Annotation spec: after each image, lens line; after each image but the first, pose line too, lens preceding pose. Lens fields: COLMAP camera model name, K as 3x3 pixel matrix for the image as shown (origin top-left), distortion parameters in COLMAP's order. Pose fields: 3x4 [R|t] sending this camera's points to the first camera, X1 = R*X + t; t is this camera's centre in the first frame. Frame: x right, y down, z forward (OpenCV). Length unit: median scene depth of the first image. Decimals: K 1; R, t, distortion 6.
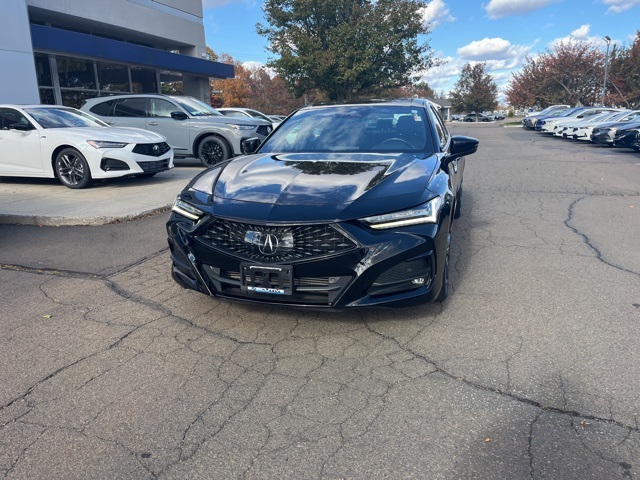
lens RADIAL K [[482.4, 0, 318.9], [0, 482.4, 245.3], [0, 0, 1]] dist [0.080729, -0.103494]
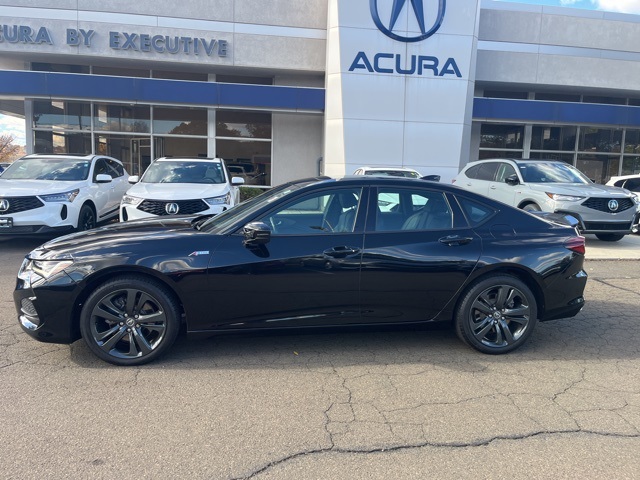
lens RADIAL K [[482.4, 0, 322.9], [0, 482.4, 233.6], [0, 0, 1]] dist [0.080729, -0.103494]
pose [[0.433004, 0.150440, -0.888750, 0.563456], [-0.266313, 0.963311, 0.033311, -0.132018], [0.861153, 0.222262, 0.457181, 0.351058]]
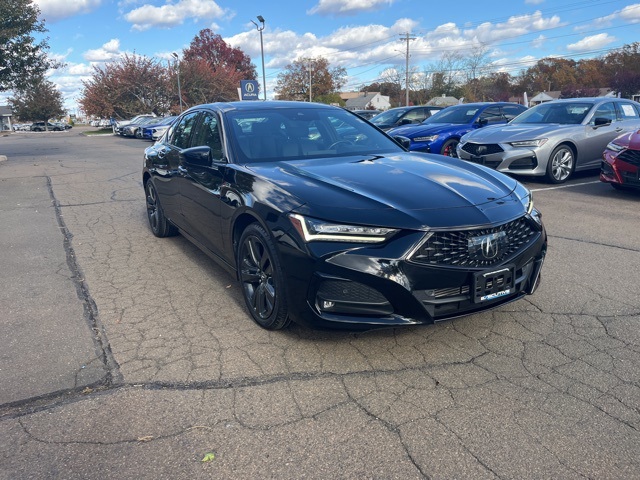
lens RADIAL K [[482.4, 0, 318.2], [0, 482.4, 237.3], [0, 0, 1]] dist [0.080729, -0.103494]
pose [[0.670656, -0.177130, 0.720309, -0.339854], [0.200896, 0.978151, 0.053488, -0.046829], [-0.714046, 0.108835, 0.691588, 0.192934]]
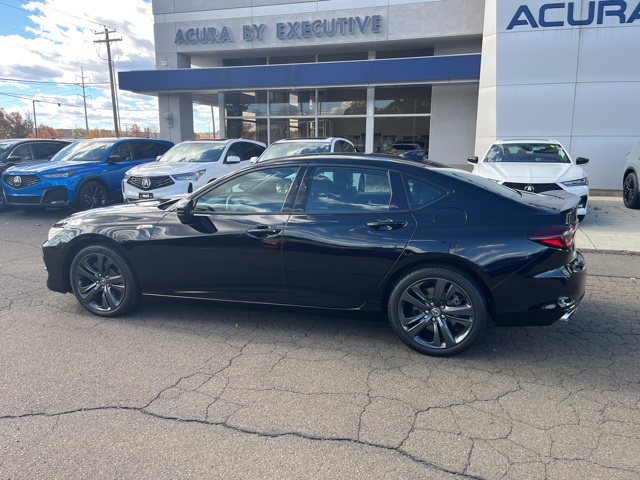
lens RADIAL K [[482.4, 0, 318.4], [0, 482.4, 241.8], [0, 0, 1]] dist [0.080729, -0.103494]
pose [[0.003703, 0.217986, -0.975945, 0.619199], [-0.253350, 0.944315, 0.209960, -0.205840], [0.967368, 0.246478, 0.058723, 0.606374]]
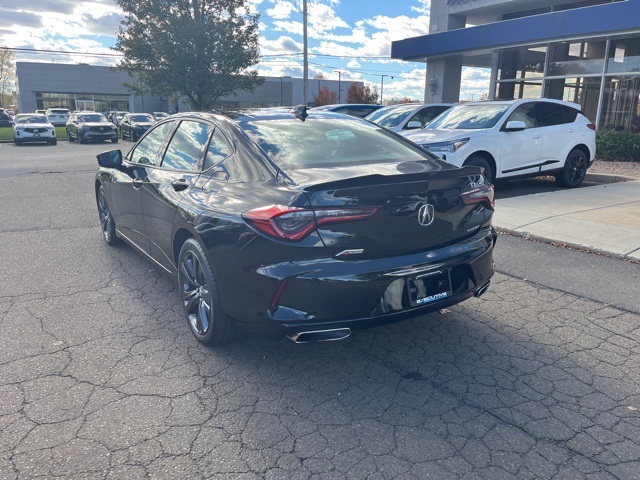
lens RADIAL K [[482.4, 0, 317.3], [0, 482.4, 240.6], [0, 0, 1]] dist [0.080729, -0.103494]
pose [[-0.636466, 0.214345, -0.740924, 0.423683], [-0.182108, 0.891691, 0.414395, -0.288102], [0.749498, 0.398677, -0.528497, 0.994822]]
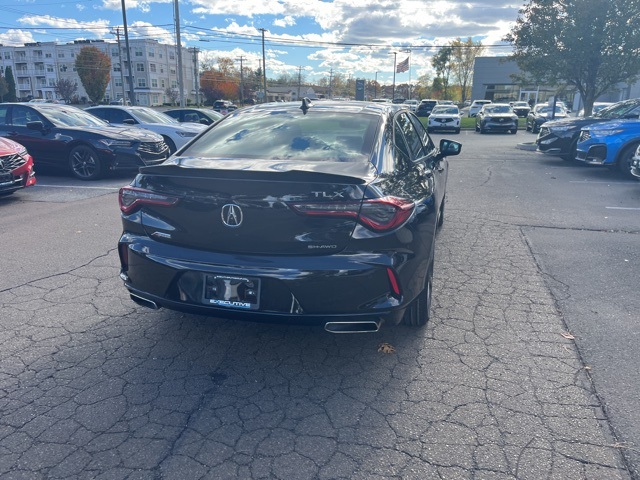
lens RADIAL K [[482.4, 0, 317.5], [0, 482.4, 241.6], [0, 0, 1]] dist [0.080729, -0.103494]
pose [[-0.999423, 0.026458, -0.021307, 0.097353], [0.012031, 0.862236, 0.506364, -0.321516], [0.031769, 0.505816, -0.862056, 1.140482]]
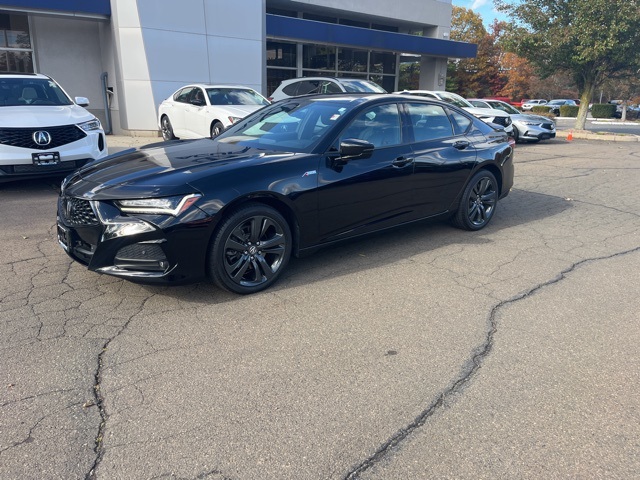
lens RADIAL K [[482.4, 0, 318.9], [0, 482.4, 234.8], [0, 0, 1]] dist [0.080729, -0.103494]
pose [[0.840393, 0.184664, -0.509548, 0.374556], [-0.172734, 0.982396, 0.071140, -0.047811], [0.513715, 0.028231, 0.857496, 0.079384]]
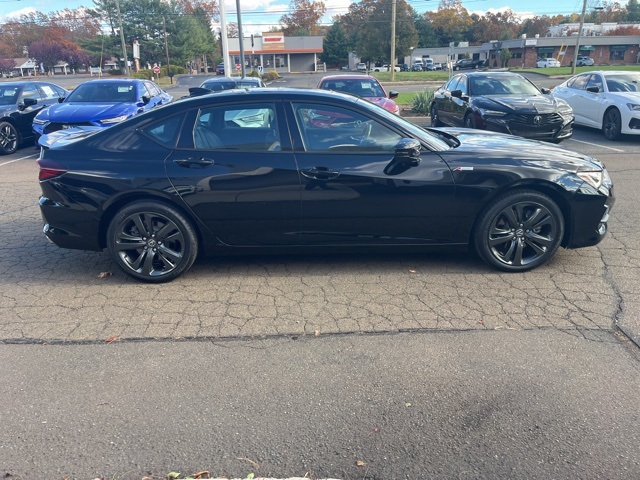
lens RADIAL K [[482.4, 0, 319.3], [0, 482.4, 233.8], [0, 0, 1]] dist [0.080729, -0.103494]
pose [[-0.324633, -0.273700, 0.905374, -0.470980], [0.270553, 0.890349, 0.366169, -0.232008], [-0.906319, 0.363822, -0.214986, 0.765056]]
